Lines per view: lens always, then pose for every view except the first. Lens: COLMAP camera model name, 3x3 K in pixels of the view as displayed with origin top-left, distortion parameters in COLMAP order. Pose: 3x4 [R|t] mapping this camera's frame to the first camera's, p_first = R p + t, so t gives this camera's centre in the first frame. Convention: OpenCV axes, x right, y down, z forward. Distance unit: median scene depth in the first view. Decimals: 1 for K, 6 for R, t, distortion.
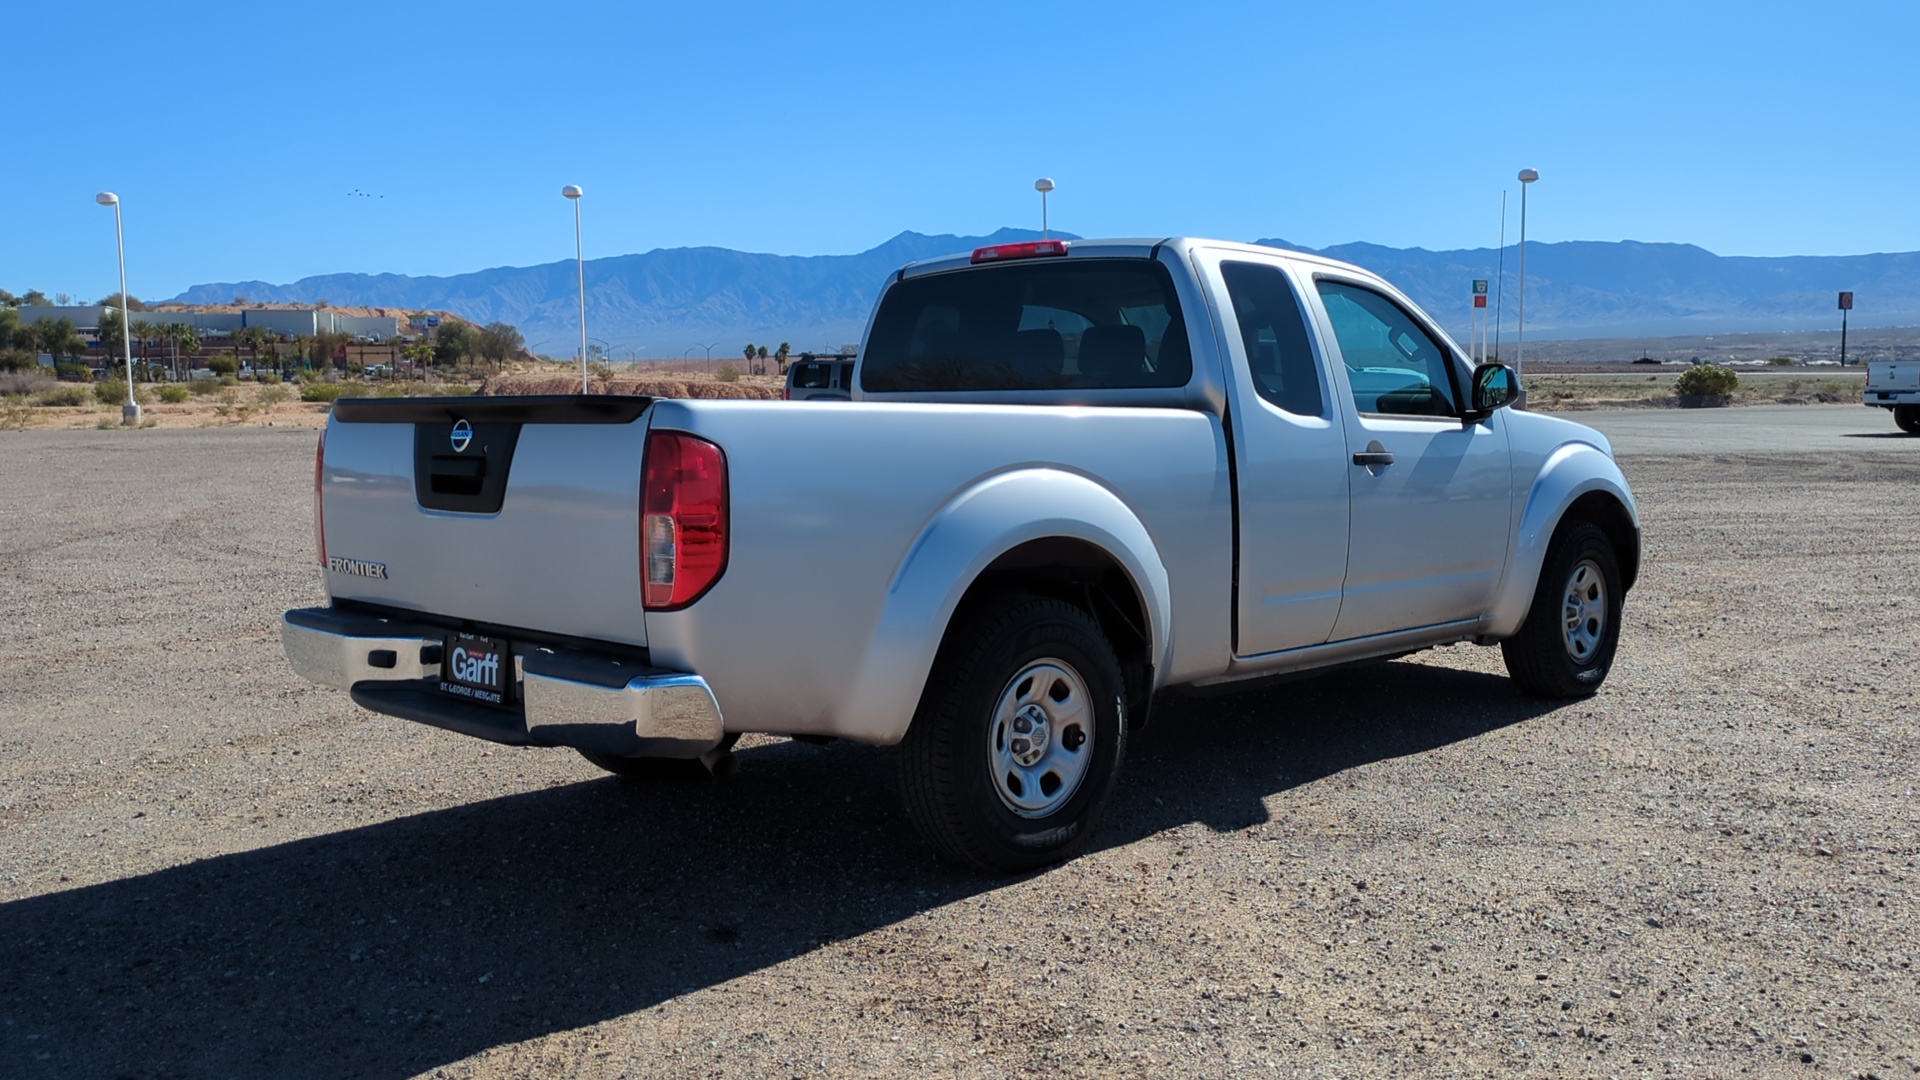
lens RADIAL K [[1647.3, 0, 977.1], [0, 1647.3, 532.0], [0, 0, 1]] dist [0.072711, -0.091421]
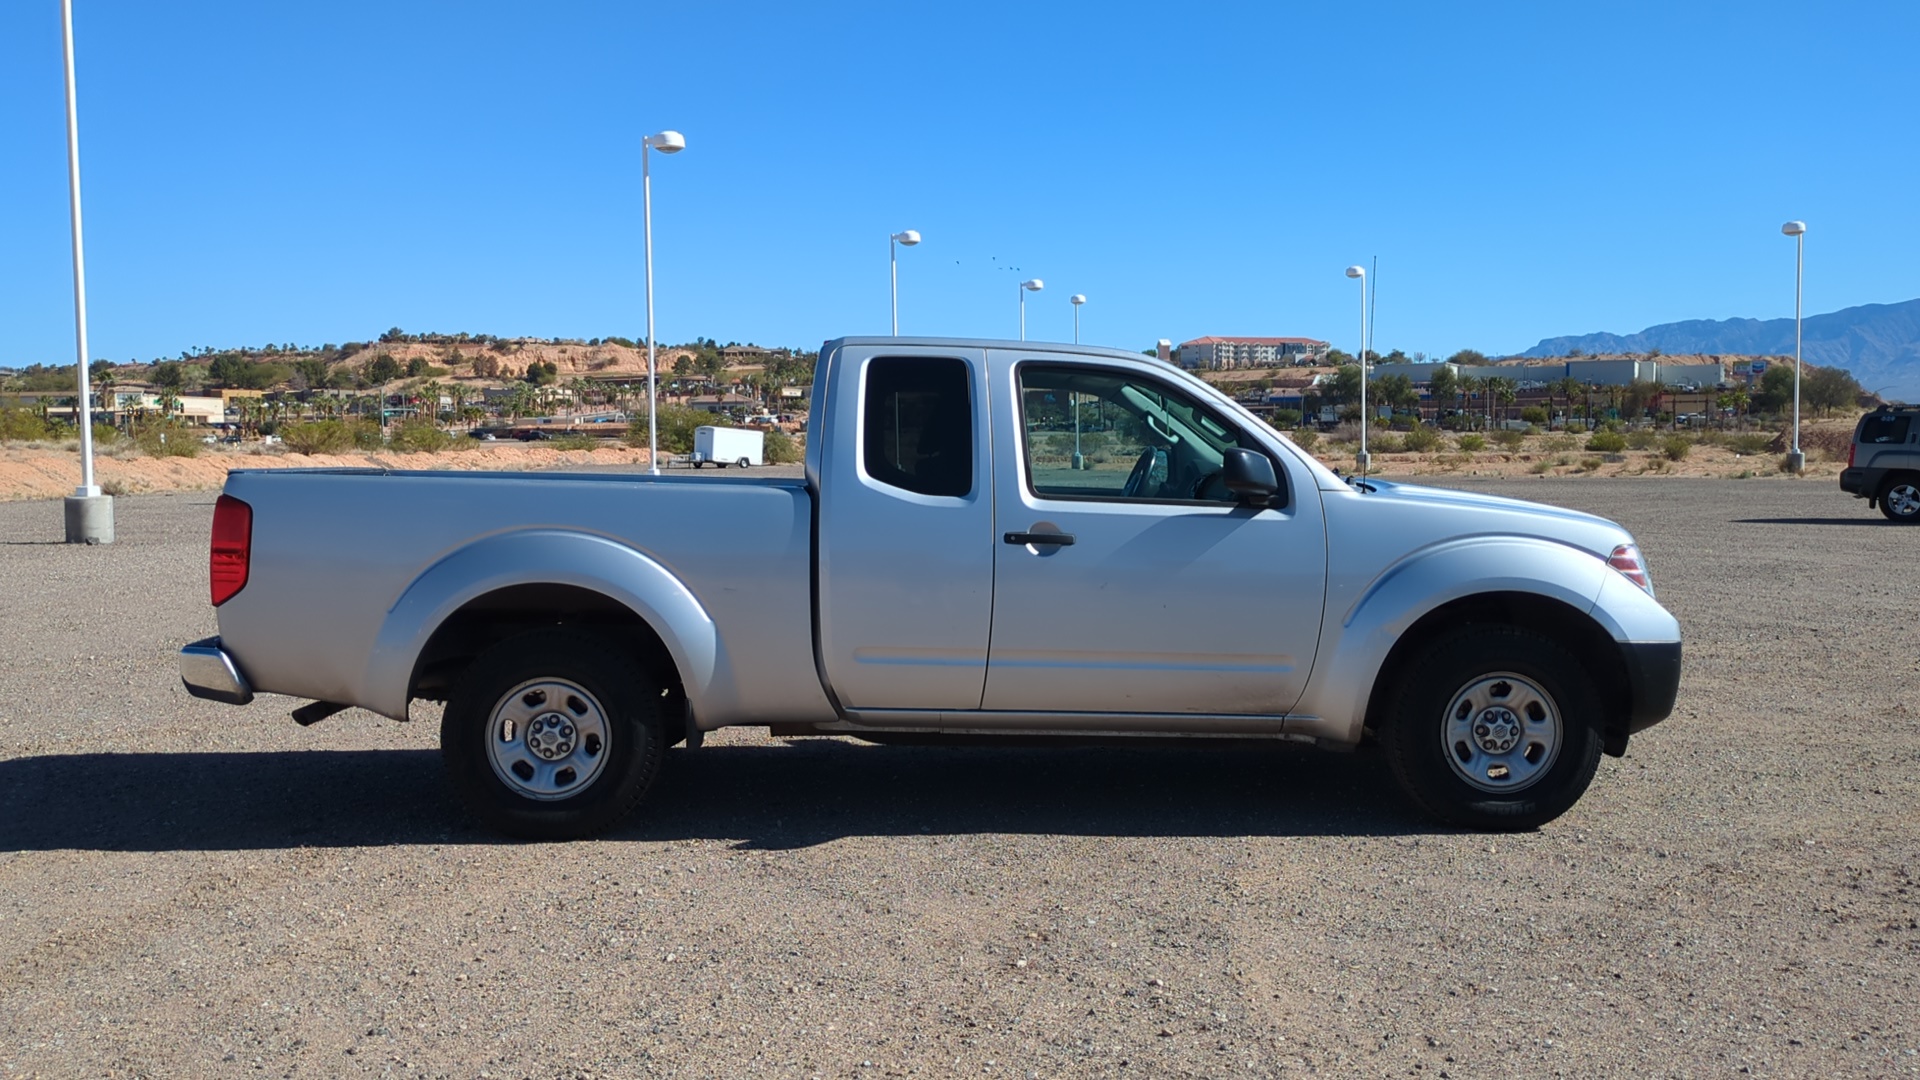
lens RADIAL K [[1647.3, 0, 977.1], [0, 1647.3, 532.0], [0, 0, 1]] dist [0.072711, -0.091421]
pose [[0.723473, 0.045071, -0.688880, 1.127973], [-0.065082, 0.997875, -0.003063, -0.052130], [0.687278, 0.047050, 0.724869, 0.279142]]
